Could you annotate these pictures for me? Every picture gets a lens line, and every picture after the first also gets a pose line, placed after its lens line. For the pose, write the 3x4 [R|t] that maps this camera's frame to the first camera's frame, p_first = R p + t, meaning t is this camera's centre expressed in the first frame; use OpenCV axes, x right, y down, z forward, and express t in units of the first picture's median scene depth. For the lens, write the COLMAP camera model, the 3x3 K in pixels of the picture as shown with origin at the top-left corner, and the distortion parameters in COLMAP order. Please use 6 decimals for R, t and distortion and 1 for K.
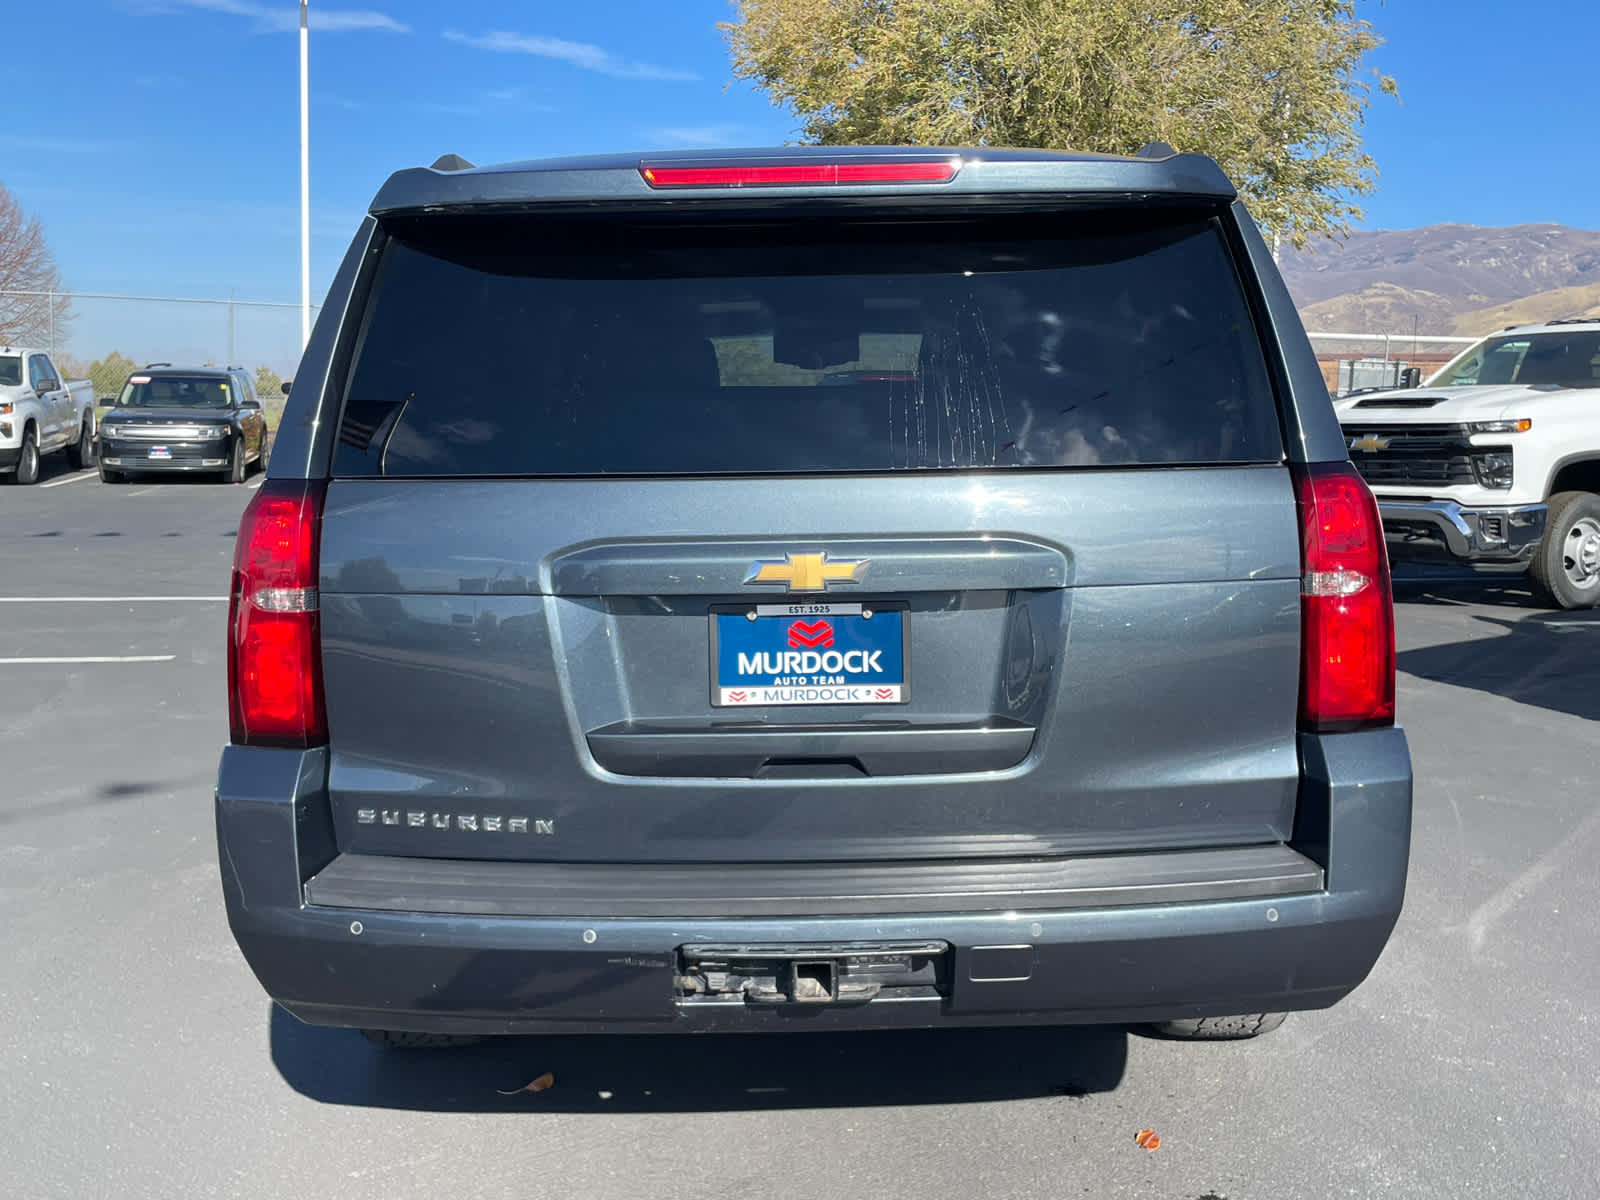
lens RADIAL K [[1639.8, 0, 808.1], [0, 1639.8, 597.2], [0, 0, 1]] dist [0.095201, -0.144546]
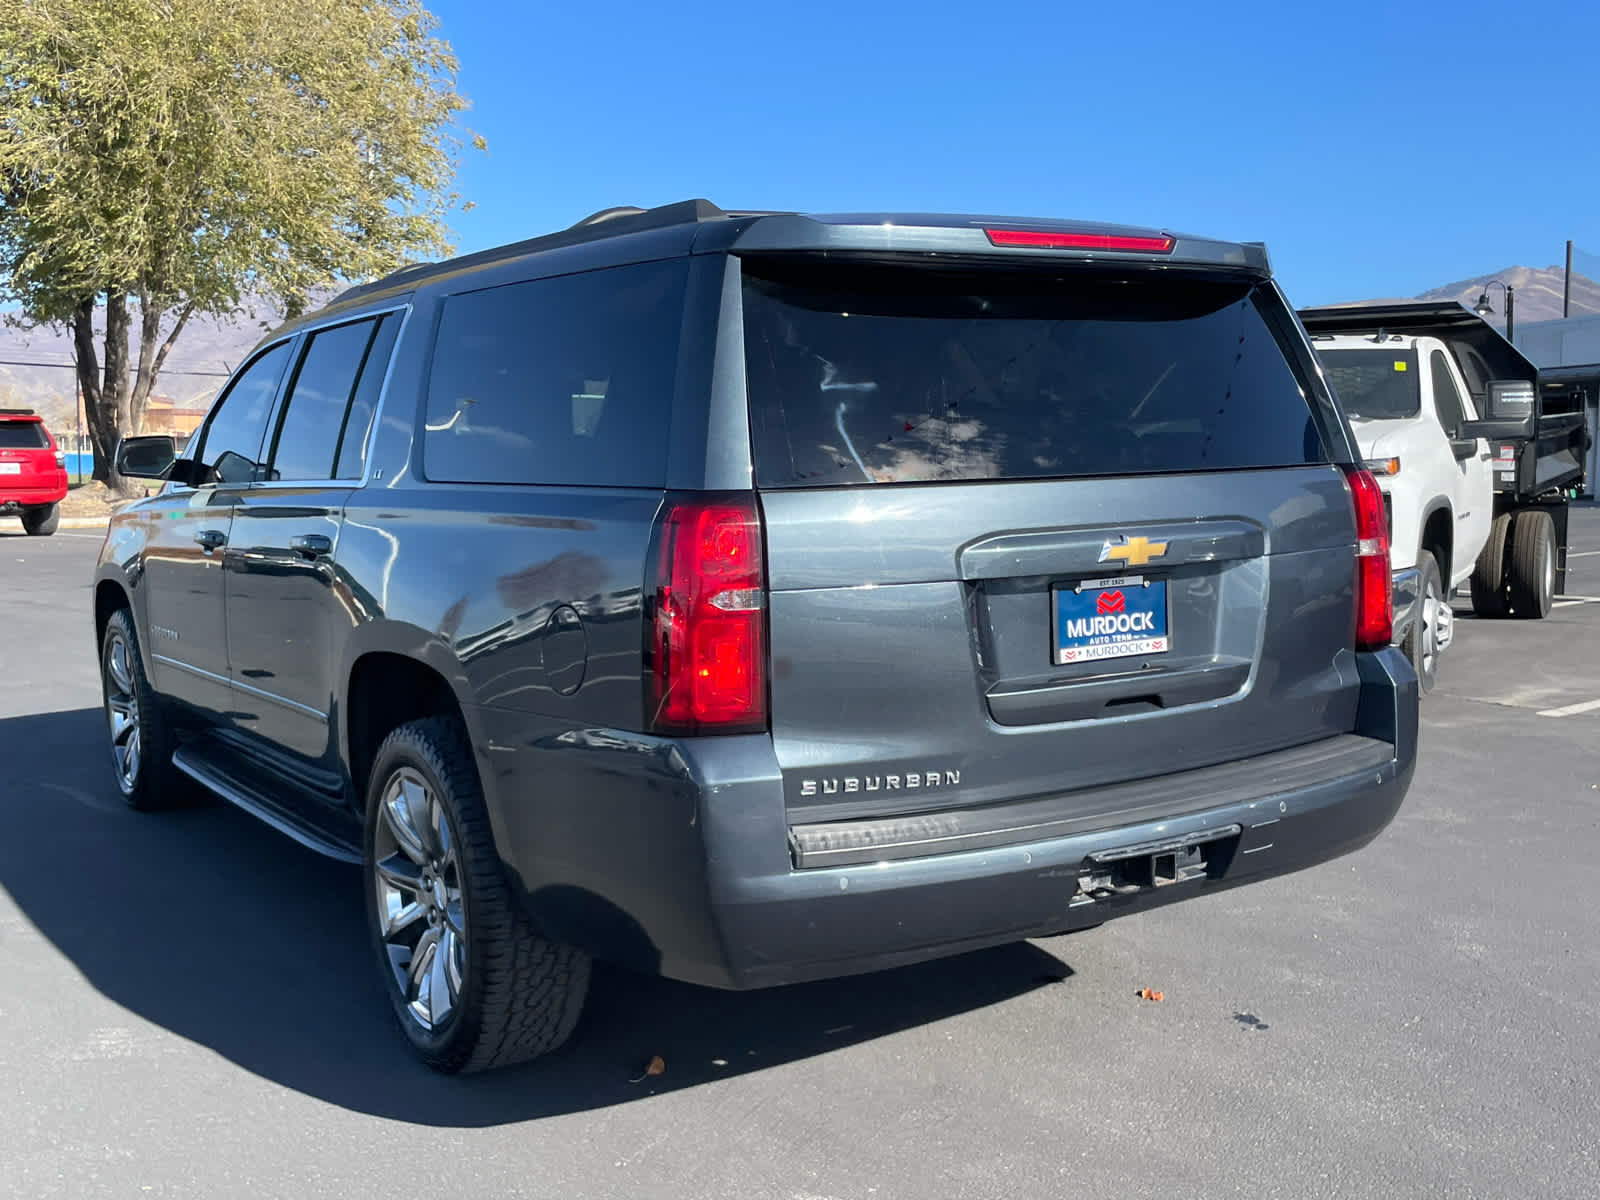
lens RADIAL K [[1639.8, 0, 808.1], [0, 1639.8, 597.2], [0, 0, 1]] dist [0.095201, -0.144546]
pose [[0.834703, -0.054360, 0.548012, -0.888156], [0.070629, 0.997465, -0.008634, 0.013144], [-0.546153, 0.045912, 0.836426, 0.064602]]
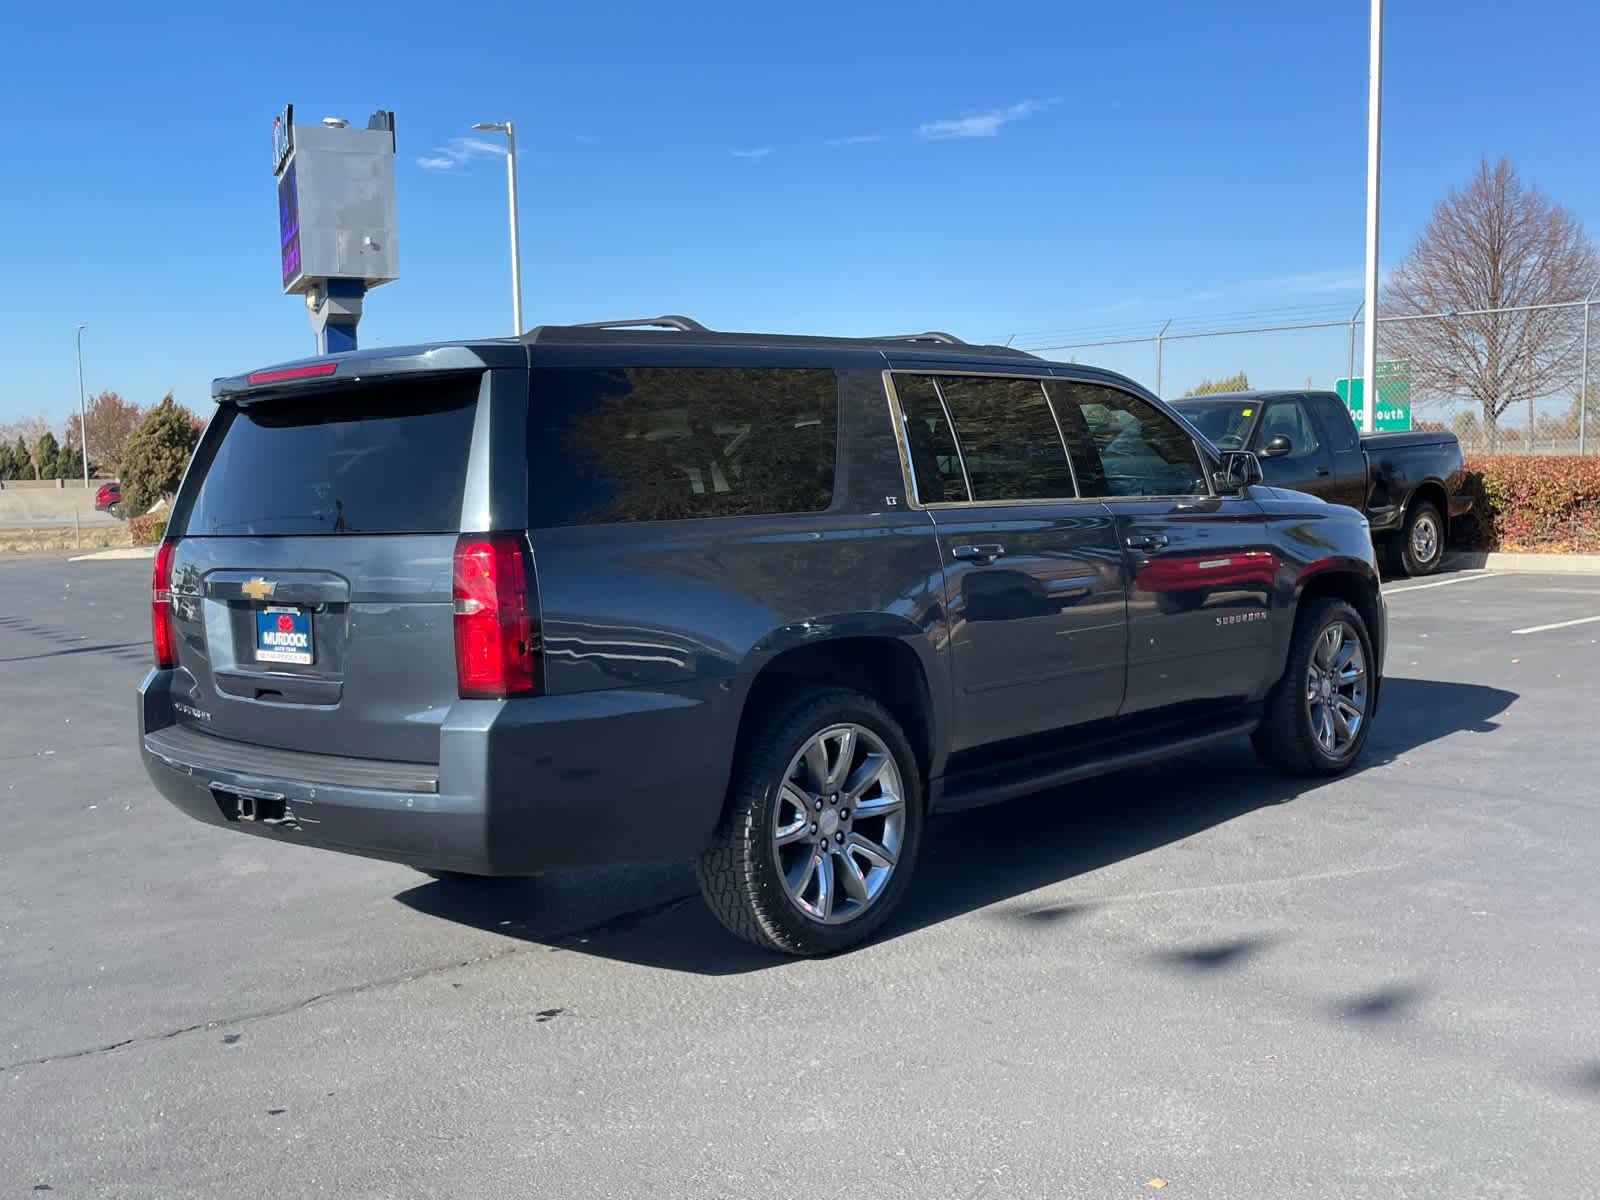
lens RADIAL K [[1639.8, 0, 808.1], [0, 1639.8, 597.2], [0, 0, 1]] dist [0.095201, -0.144546]
pose [[0.758471, 0.034117, -0.650813, 1.624278], [-0.050280, 0.998716, -0.006242, -0.024232], [0.649764, 0.037457, 0.759212, -0.011877]]
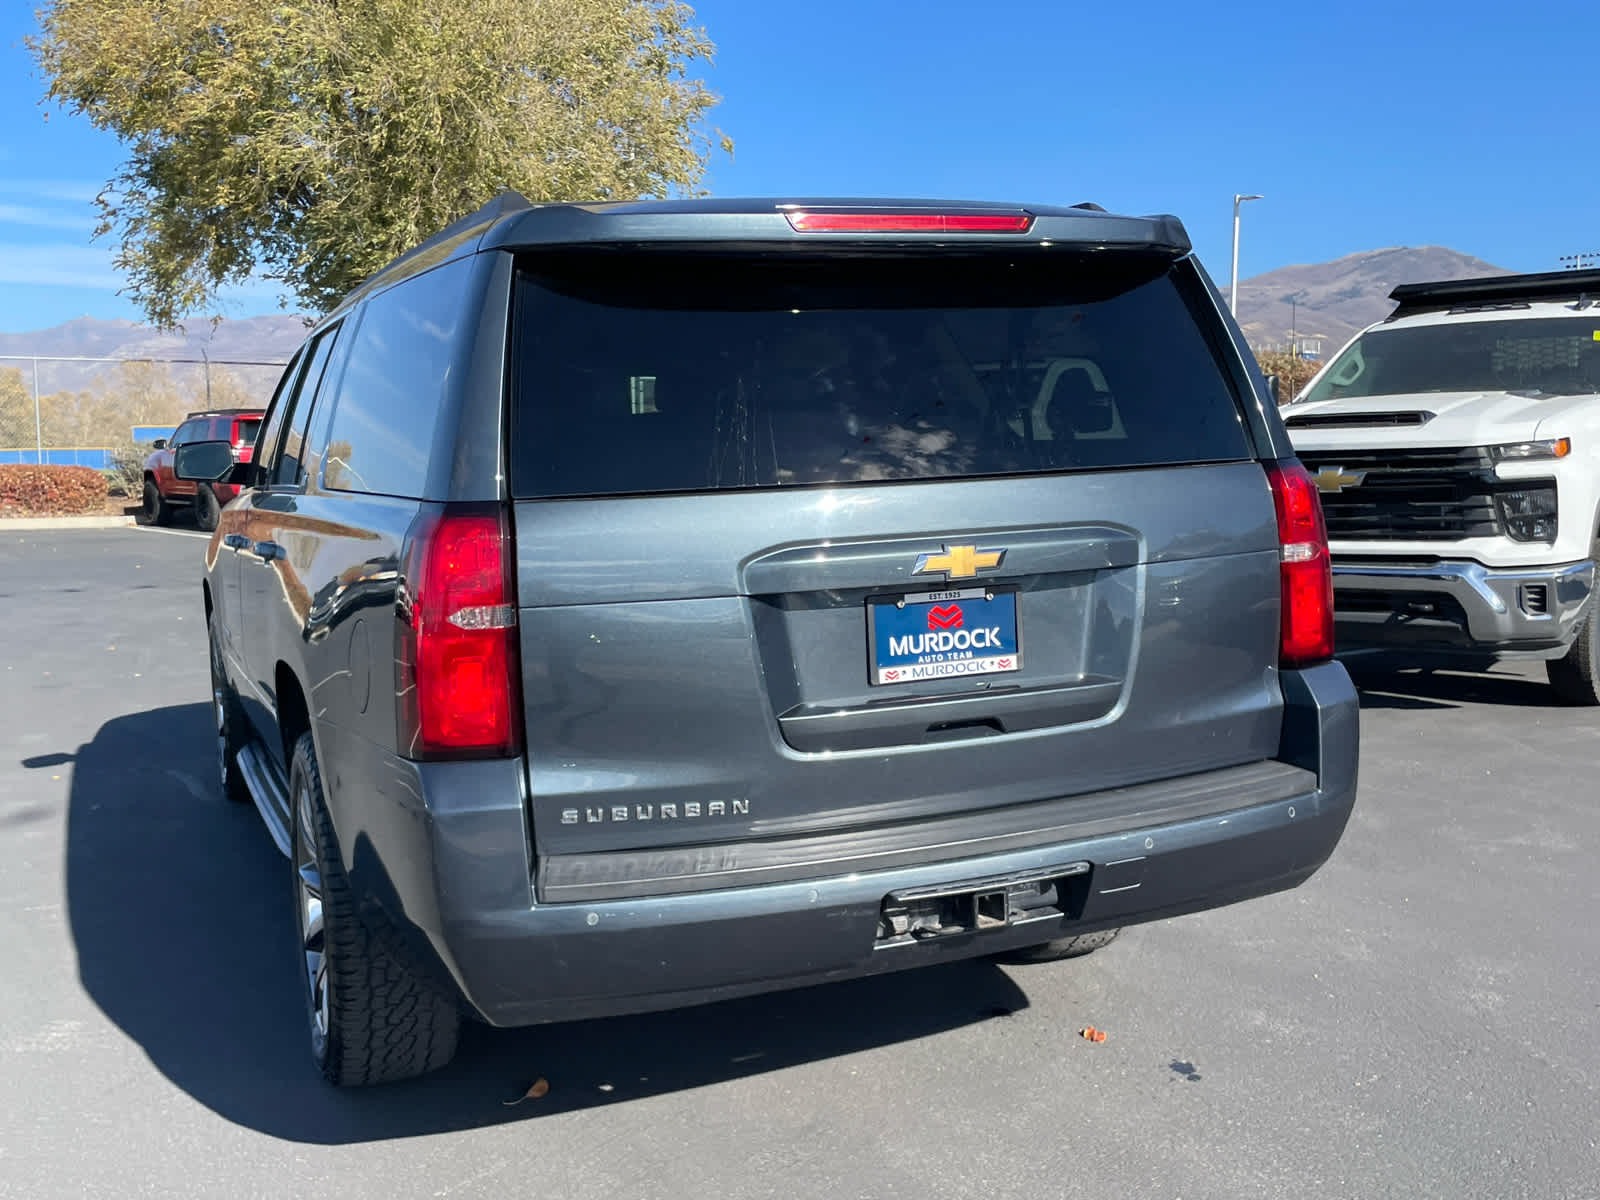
lens RADIAL K [[1637.1, 0, 809.6], [0, 1637.1, 608.6], [0, 0, 1]] dist [0.108287, -0.194546]
pose [[0.917445, -0.061506, 0.393080, -0.542288], [0.068569, 0.997639, -0.003937, 0.014548], [-0.391910, 0.030565, 0.919496, -0.031579]]
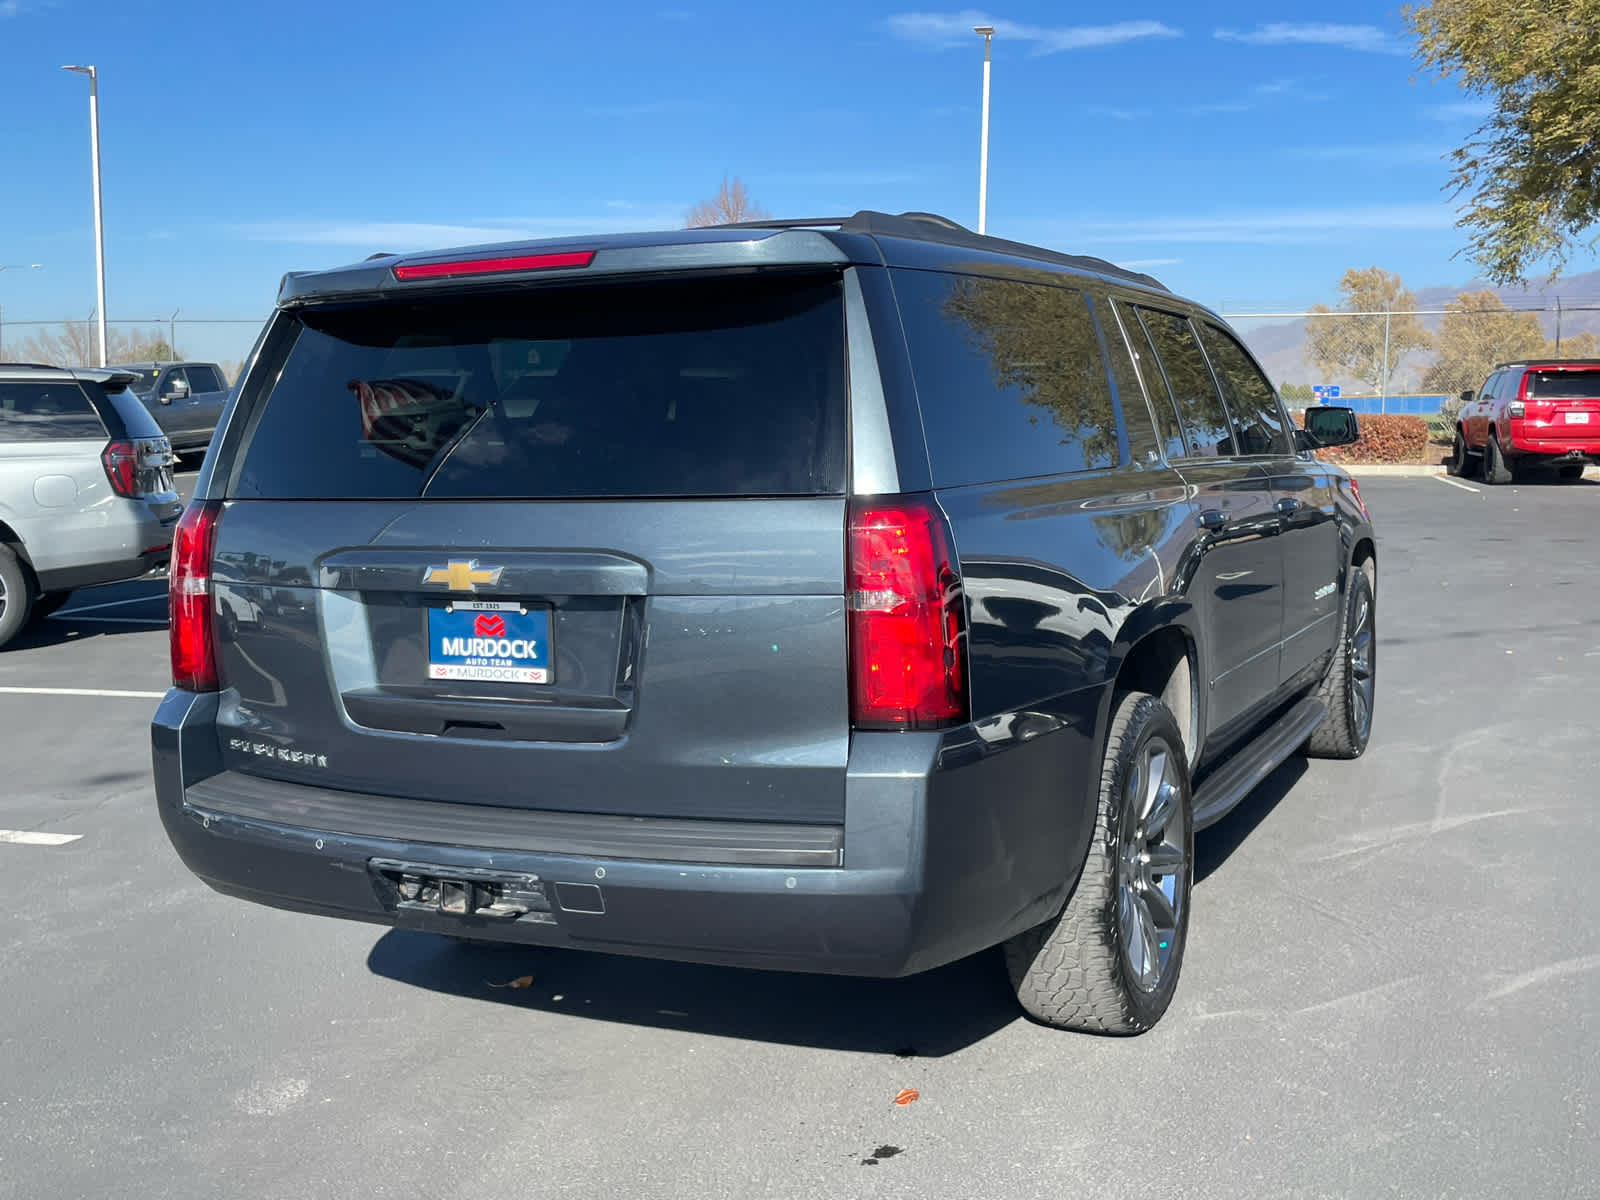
lens RADIAL K [[1626.7, 0, 824.4], [0, 1626.7, 595.0], [0, 0, 1]] dist [0.101952, -0.142898]
pose [[0.910352, 0.035863, -0.412278, 0.754248], [-0.035868, 0.999327, 0.007728, -0.019977], [0.412278, 0.007752, 0.911025, -0.041607]]
